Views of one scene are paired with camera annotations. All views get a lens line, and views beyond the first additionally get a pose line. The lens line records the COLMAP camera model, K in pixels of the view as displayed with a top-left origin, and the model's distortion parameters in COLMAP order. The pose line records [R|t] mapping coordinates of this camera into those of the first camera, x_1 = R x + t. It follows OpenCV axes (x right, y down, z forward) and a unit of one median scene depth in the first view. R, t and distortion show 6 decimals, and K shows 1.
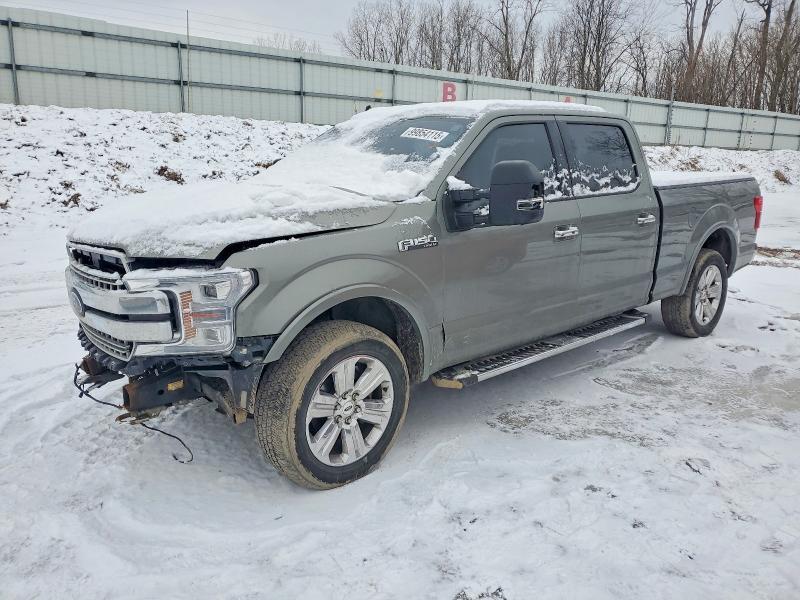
lens RADIAL K [[664.4, 0, 397.1], [0, 664.4, 298.0], [0, 0, 1]] dist [0.053537, 0.007560]
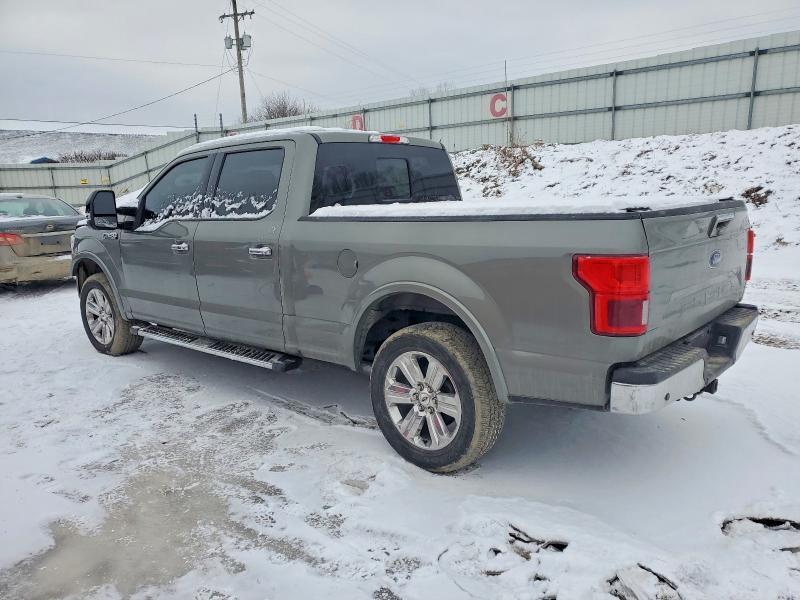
lens RADIAL K [[664.4, 0, 398.6], [0, 664.4, 296.0], [0, 0, 1]] dist [0.053537, 0.007560]
pose [[0.086135, 0.153536, -0.984382, 1.337712], [-0.182063, 0.973842, 0.135961, -0.220272], [0.979507, 0.167509, 0.111835, 1.122304]]
